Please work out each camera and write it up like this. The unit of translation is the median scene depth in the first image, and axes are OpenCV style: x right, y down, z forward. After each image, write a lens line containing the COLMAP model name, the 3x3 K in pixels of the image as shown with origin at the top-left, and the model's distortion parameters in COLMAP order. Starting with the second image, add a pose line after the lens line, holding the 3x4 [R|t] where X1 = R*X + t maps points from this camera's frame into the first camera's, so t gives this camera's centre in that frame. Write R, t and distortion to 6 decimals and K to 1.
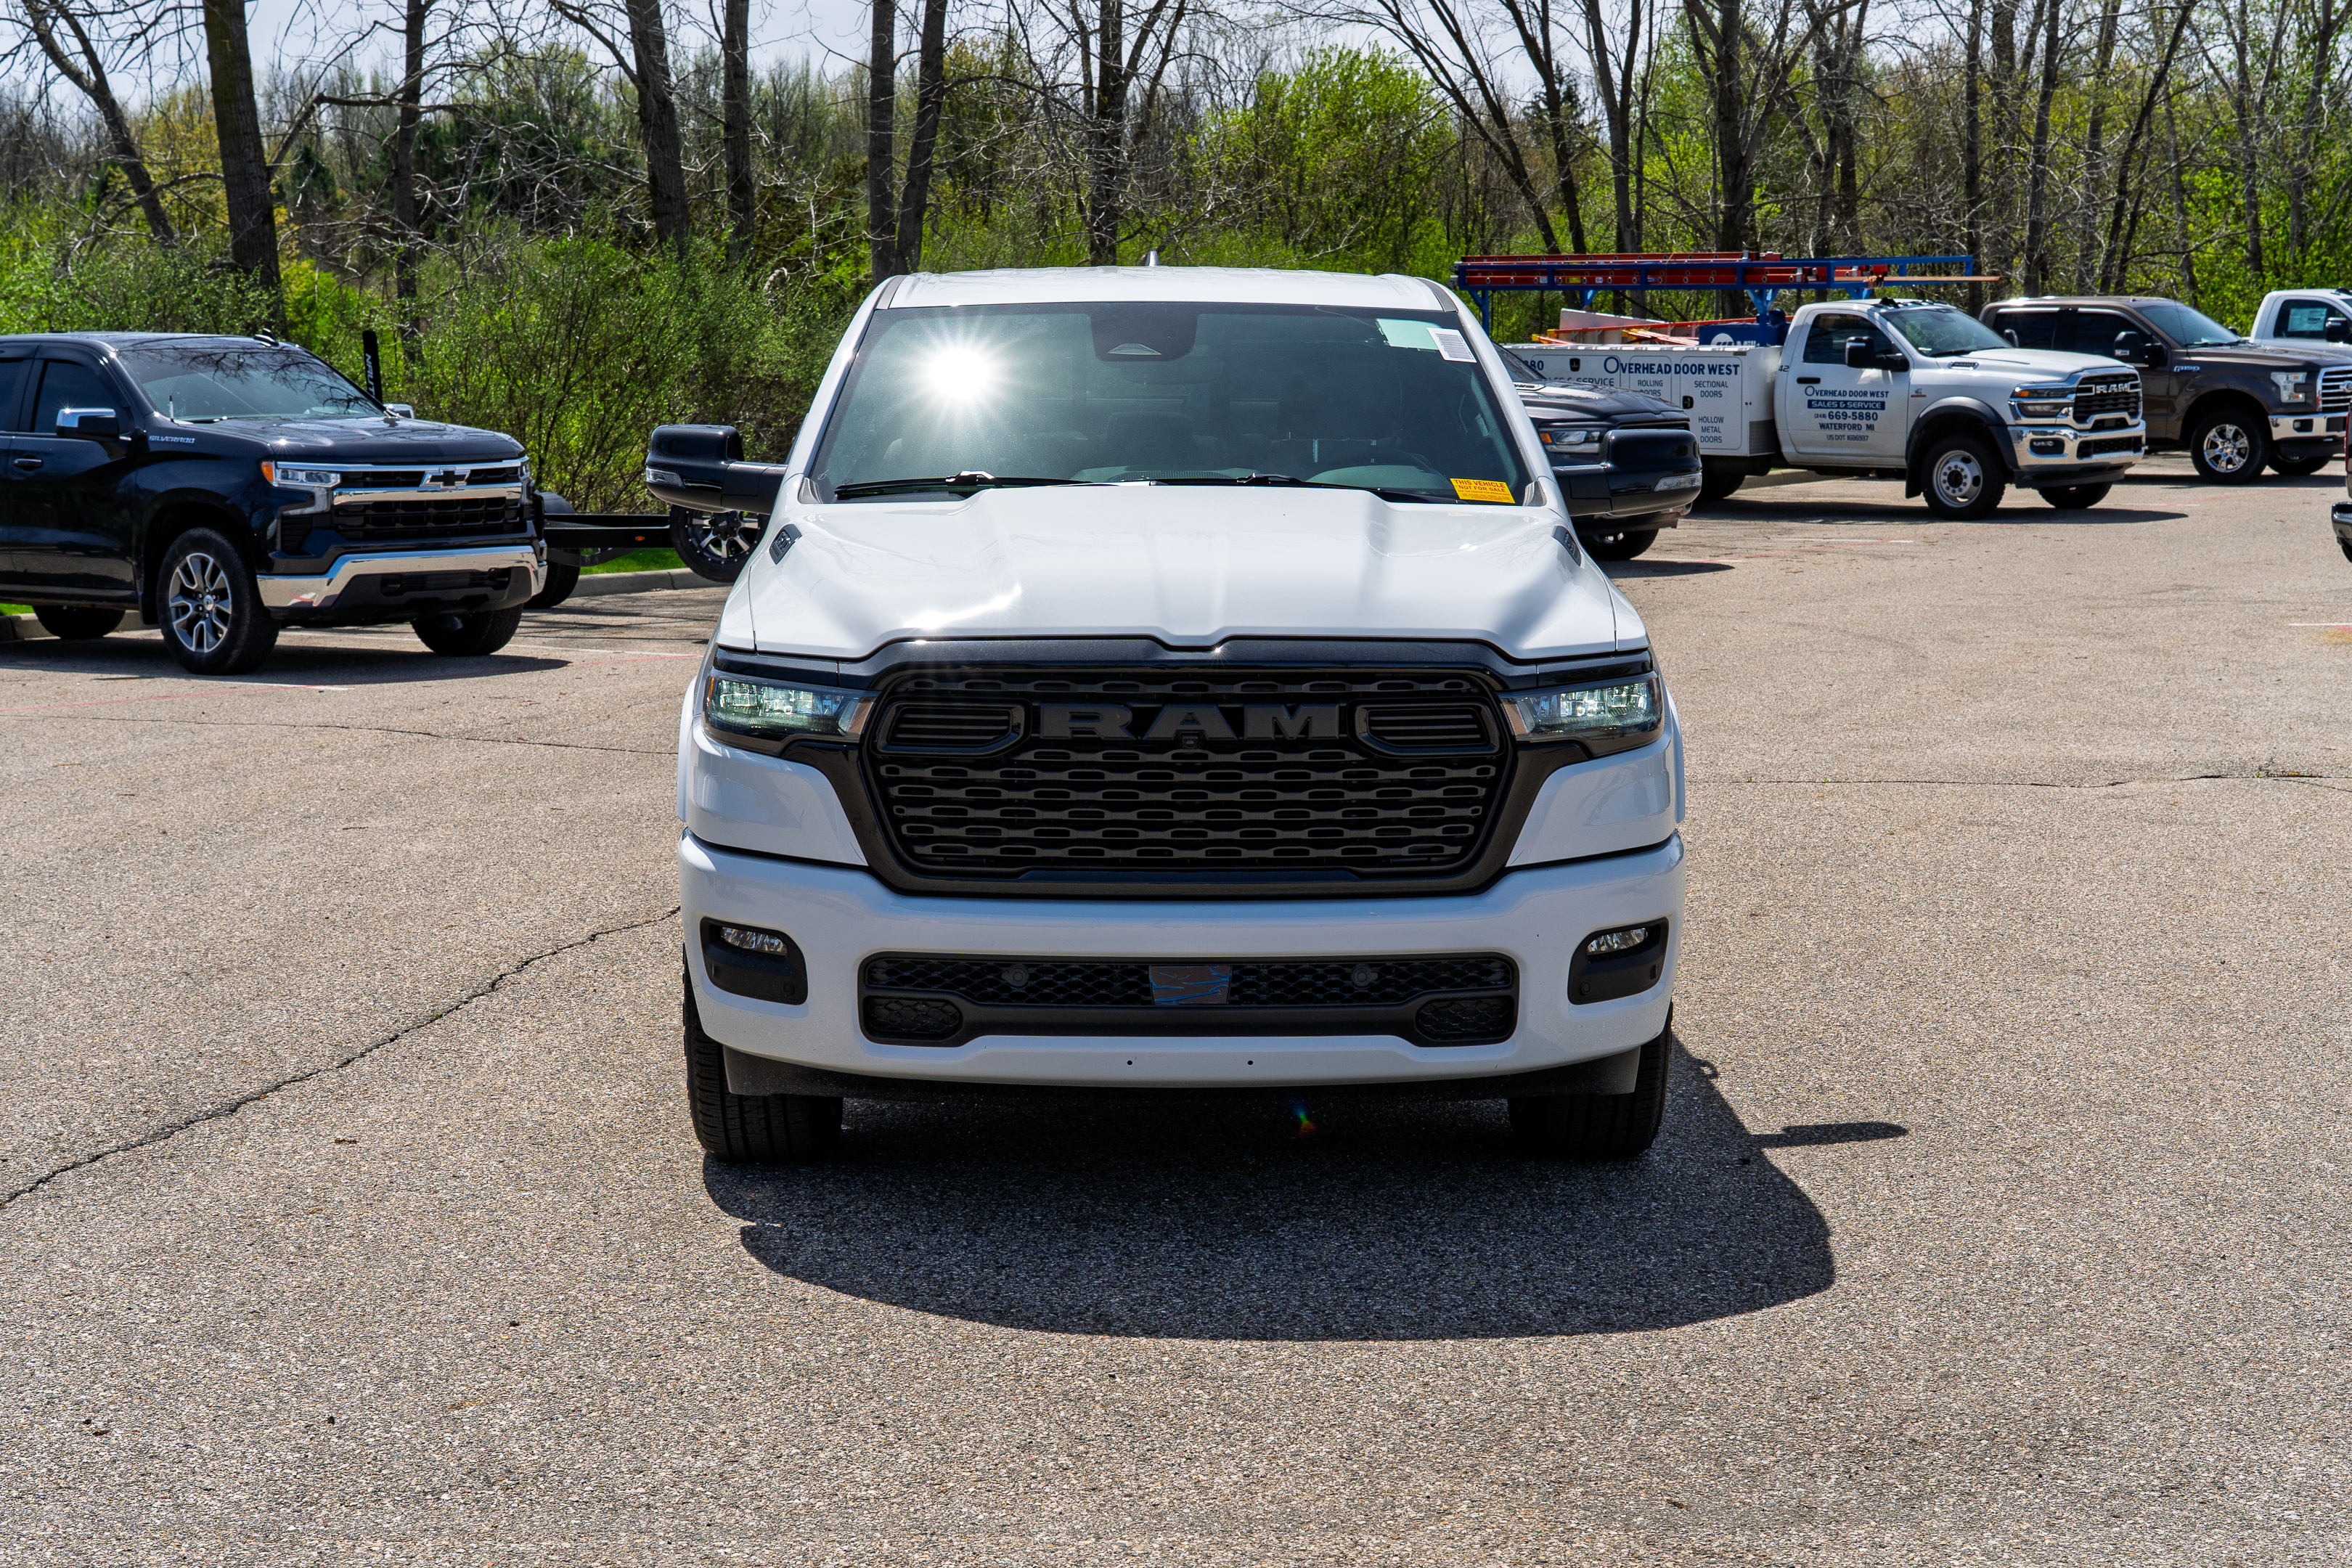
lens RADIAL K [[3516.3, 0, 1262.4], [0, 3516.3, 795.3], [0, 0, 1]] dist [-0.010022, 0.095722]
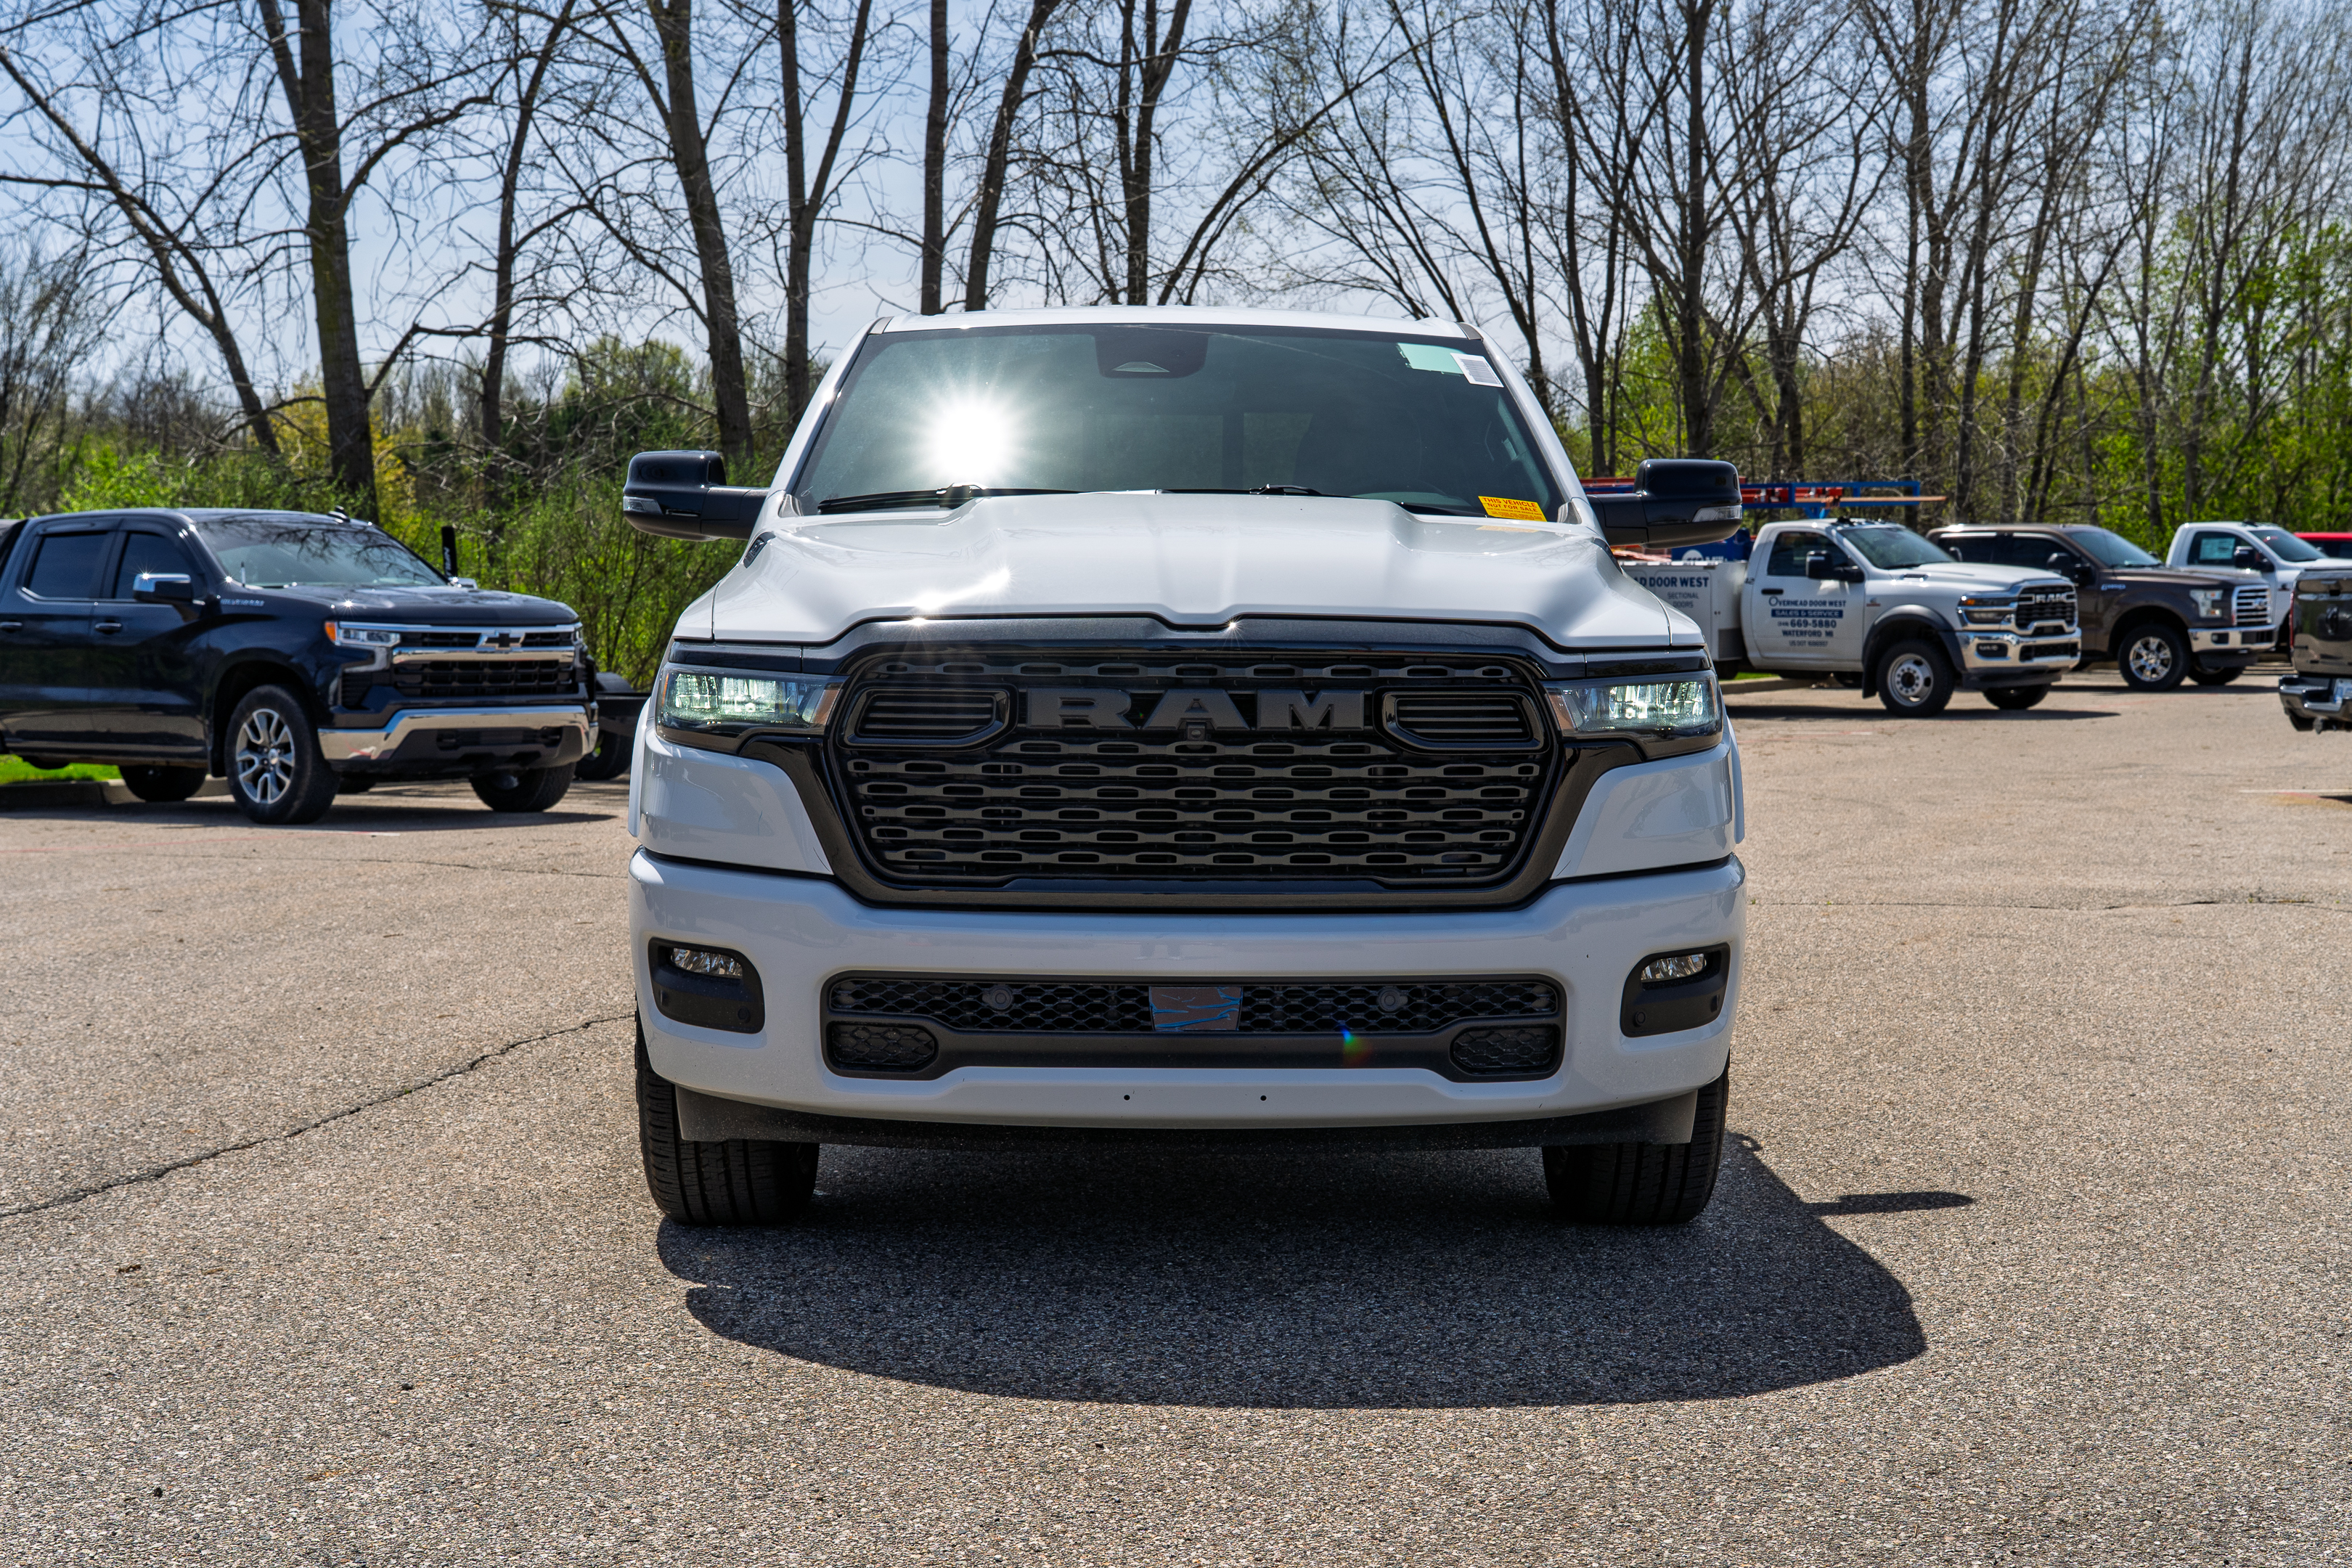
lens RADIAL K [[3138.5, 0, 1267.3], [0, 3138.5, 783.7], [0, 0, 1]] dist [-0.004380, 0.037294]
pose [[0.999997, 0.001779, -0.001738, -0.001095], [-0.001891, 0.997805, -0.066201, 0.045410], [0.001617, 0.066204, 0.997805, 0.190835]]
